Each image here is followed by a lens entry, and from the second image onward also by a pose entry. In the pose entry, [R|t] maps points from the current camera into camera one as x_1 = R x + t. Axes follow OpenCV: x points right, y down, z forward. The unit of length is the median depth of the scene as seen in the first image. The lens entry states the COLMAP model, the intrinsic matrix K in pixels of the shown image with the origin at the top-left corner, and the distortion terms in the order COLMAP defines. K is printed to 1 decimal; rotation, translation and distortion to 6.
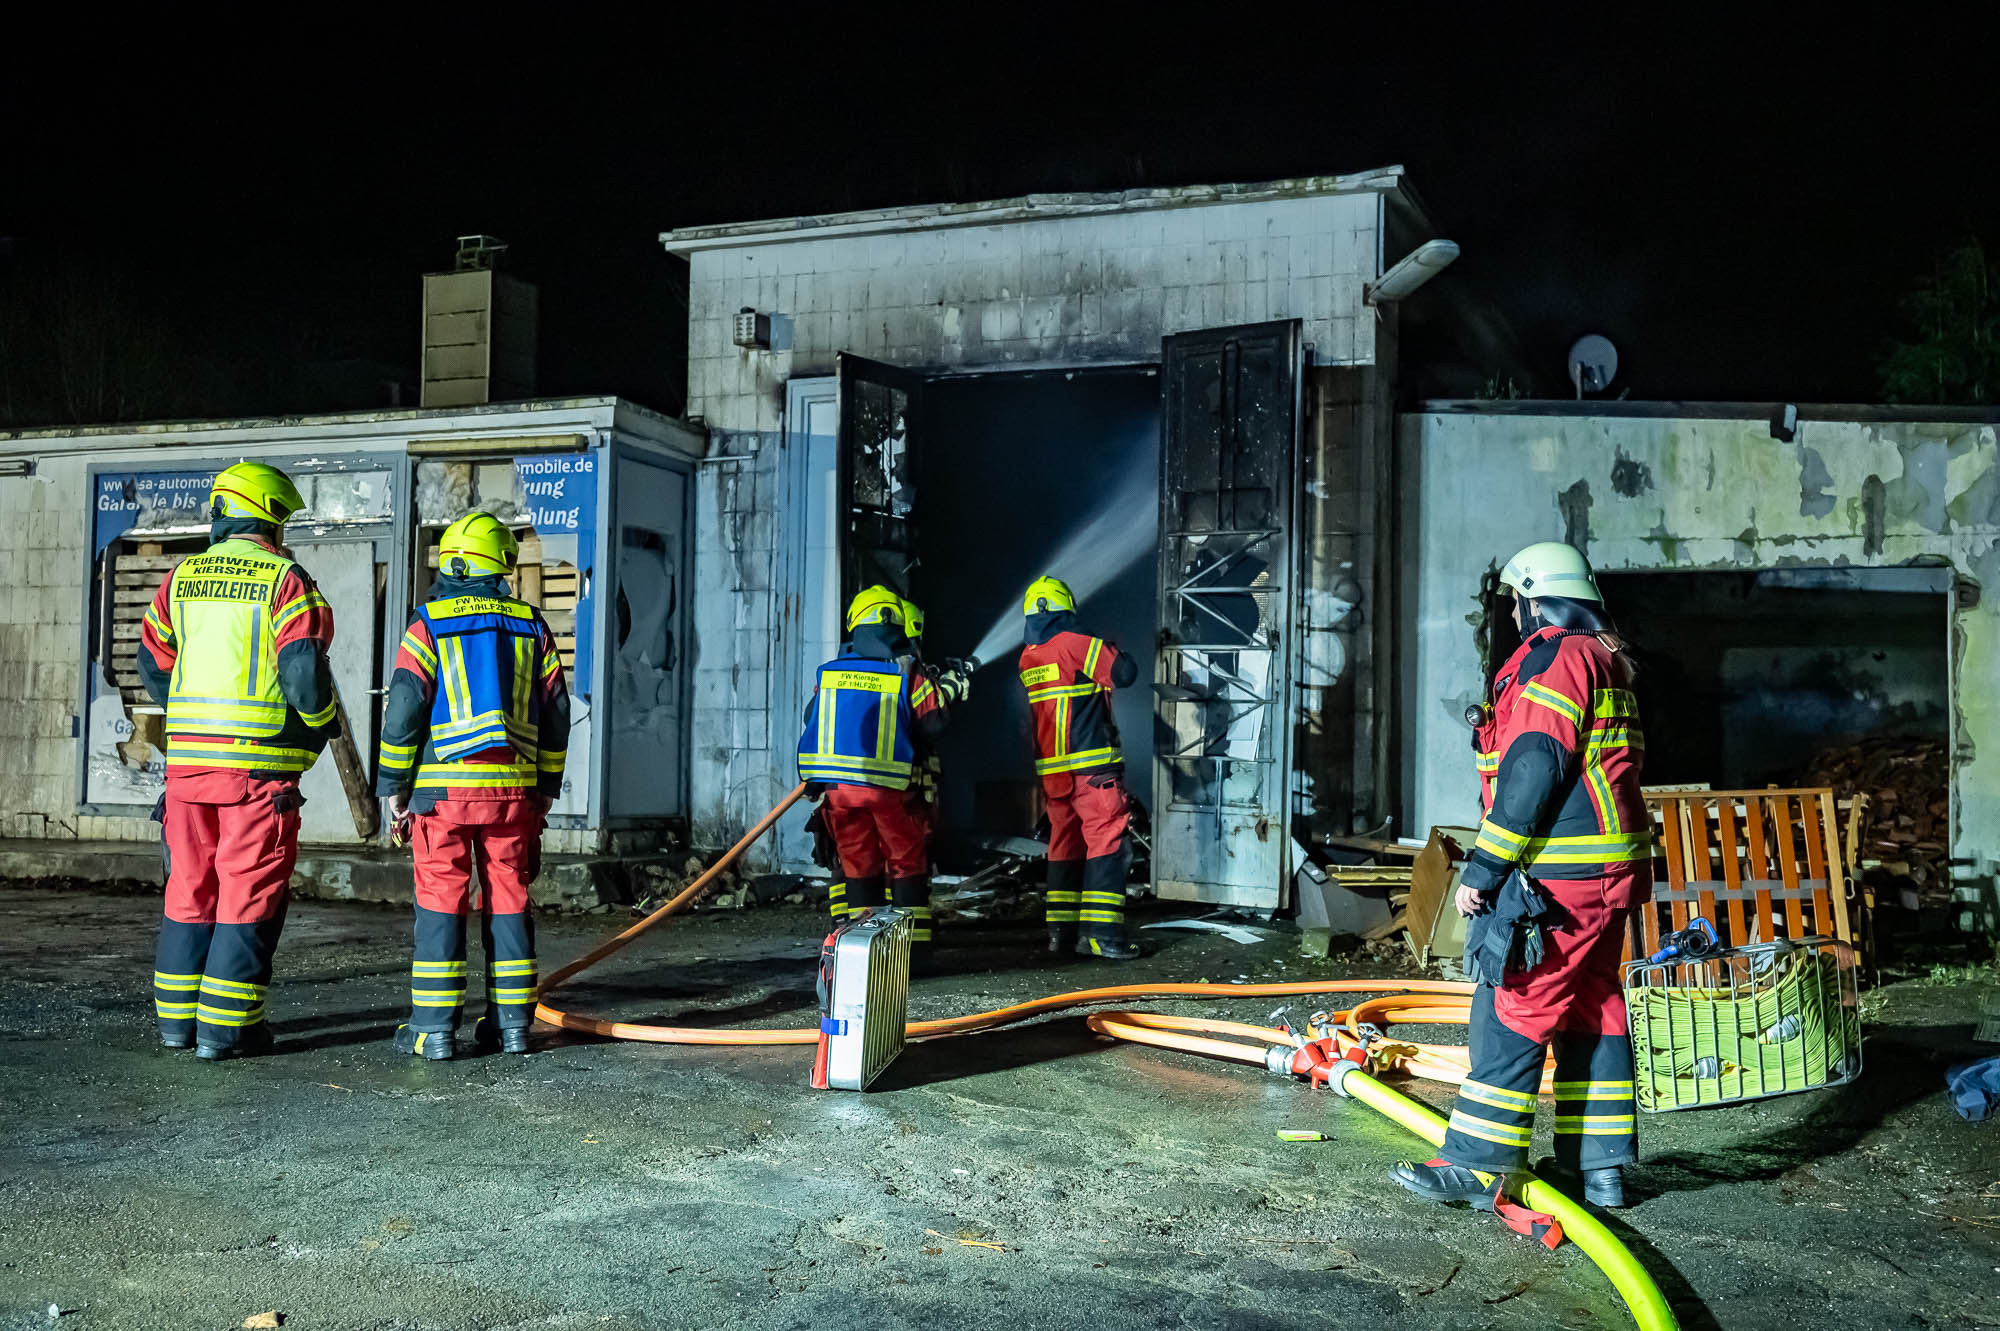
lens RADIAL K [[2230.8, 0, 1012.7], [0, 2230.8, 650.6], [0, 0, 1]] dist [0.029939, 0.000000]
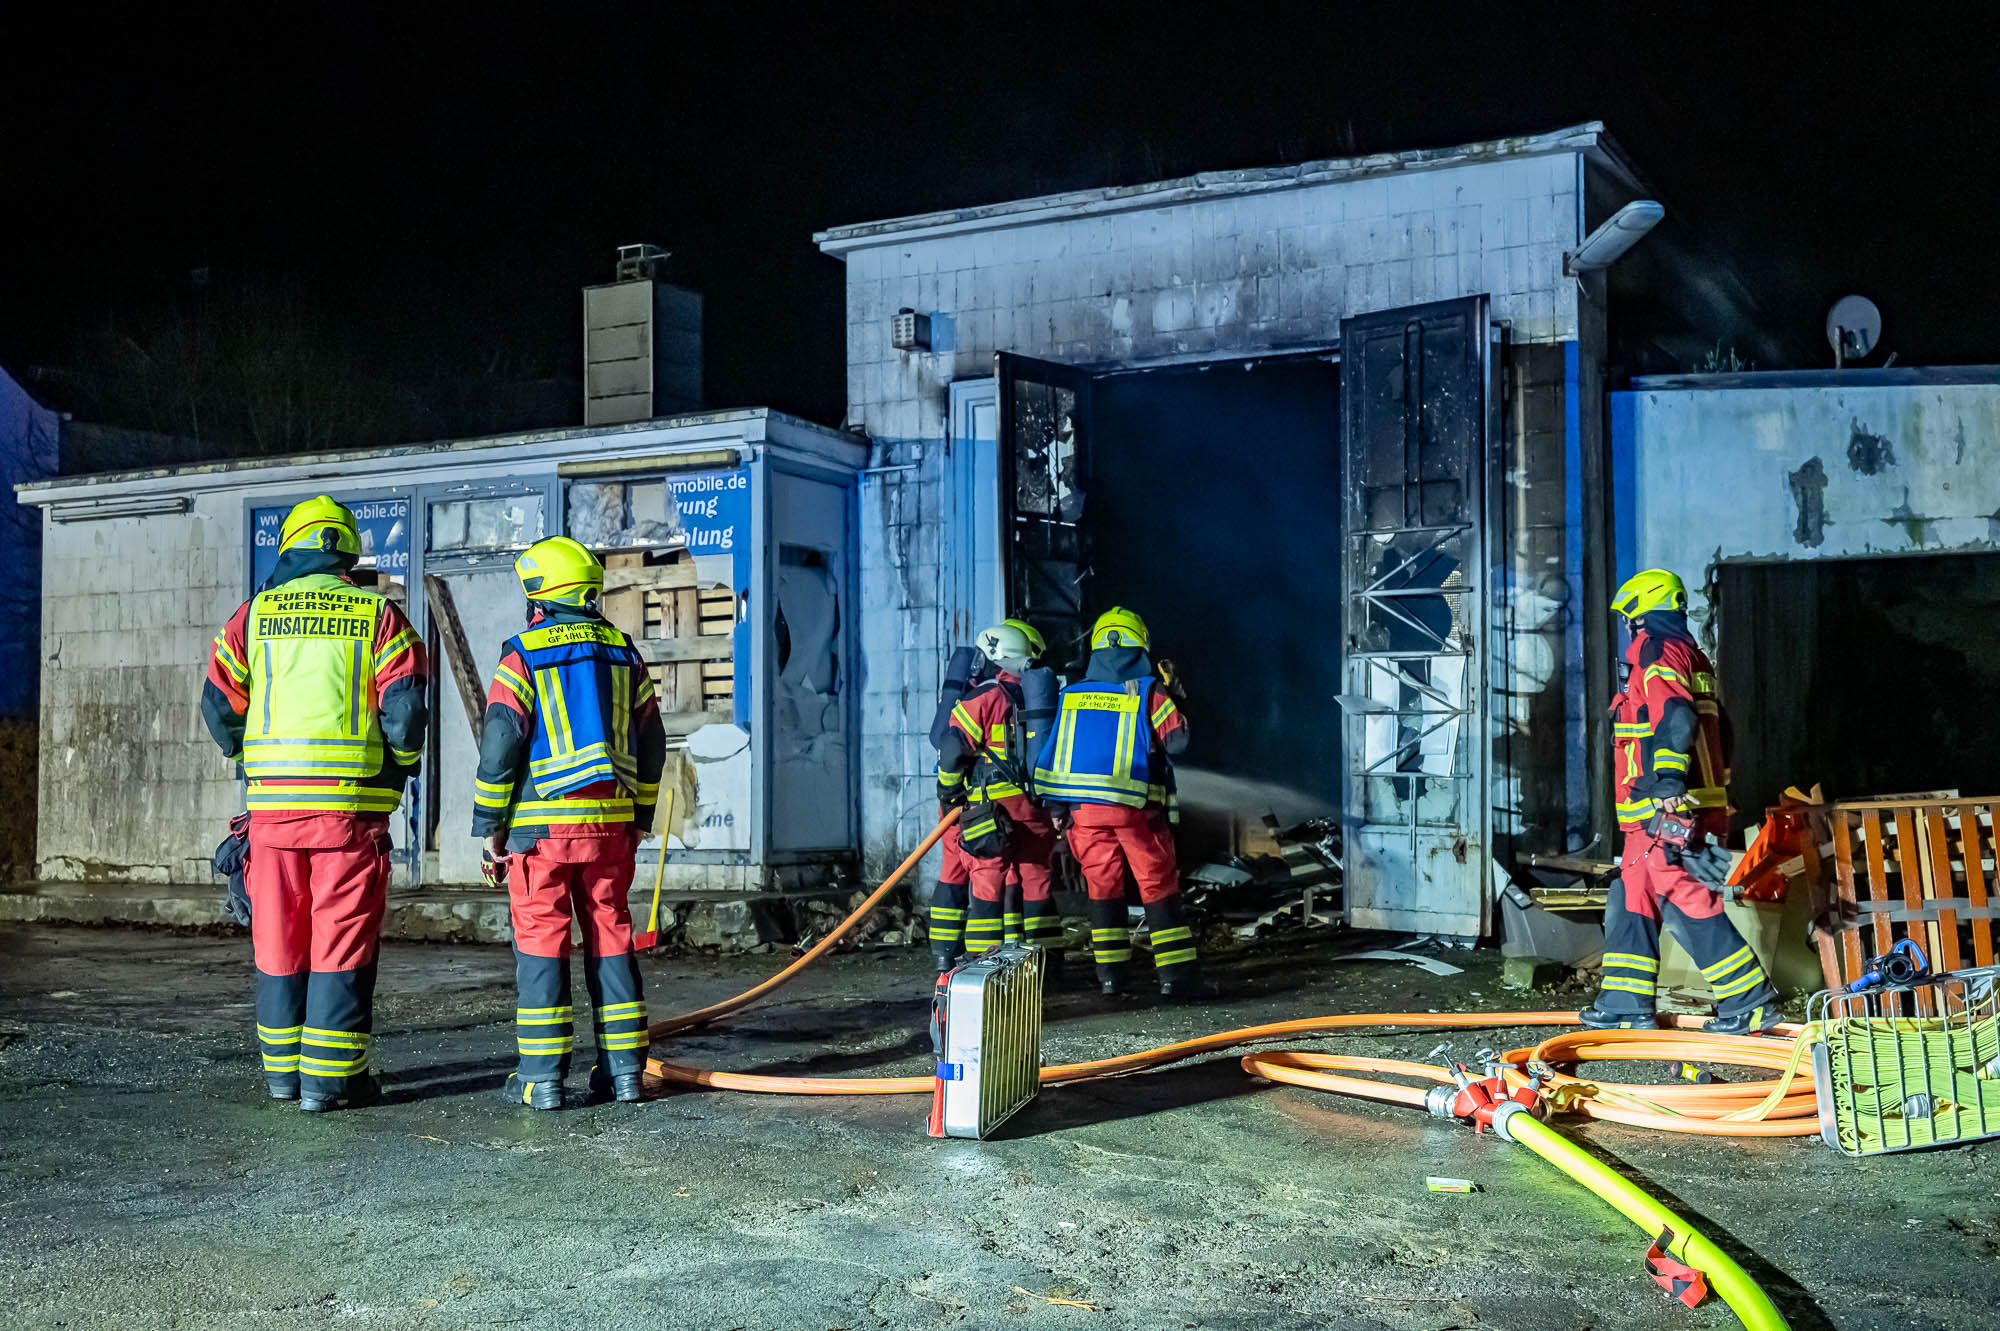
lens RADIAL K [[2391.3, 0, 1028.7], [0, 2391.3, 663.5], [0, 0, 1]] dist [0.023690, 0.000000]
pose [[0.994257, -0.028329, -0.103199, 0.036703], [0.028268, 0.999598, -0.002055, -0.000016], [0.103216, -0.000874, 0.994659, 0.001073]]
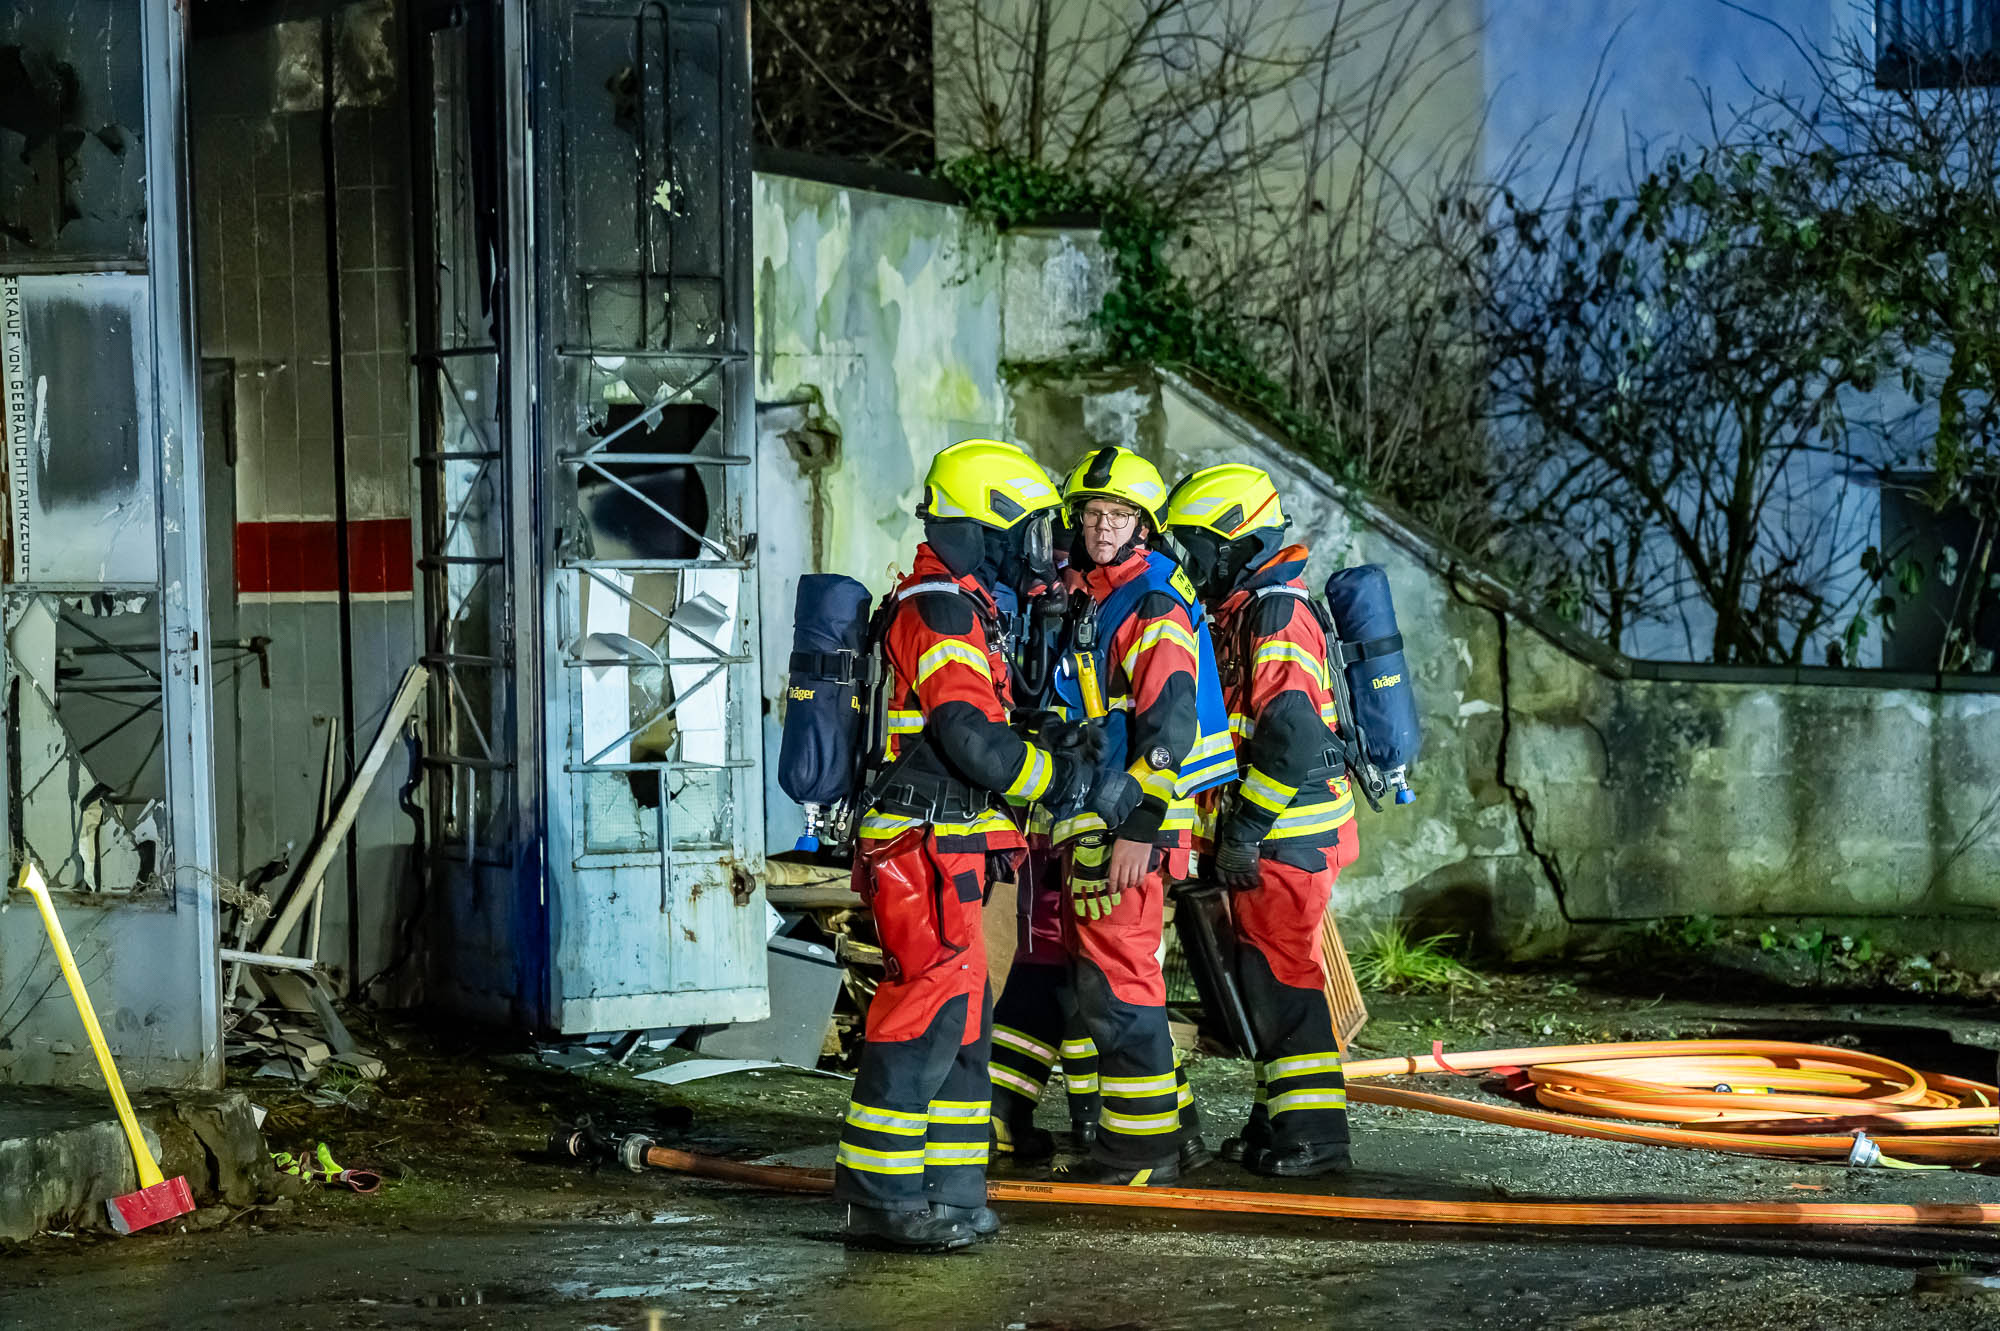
lens RADIAL K [[7131.3, 0, 1000.3], [0, 7131.3, 667.5], [0, 0, 1]] dist [0.109298, 0.000000]
pose [[0.095925, -0.046051, 0.994323, -1.581134], [-0.028745, 0.998384, 0.049013, -0.061845], [-0.994973, -0.033283, 0.094446, 0.722570]]
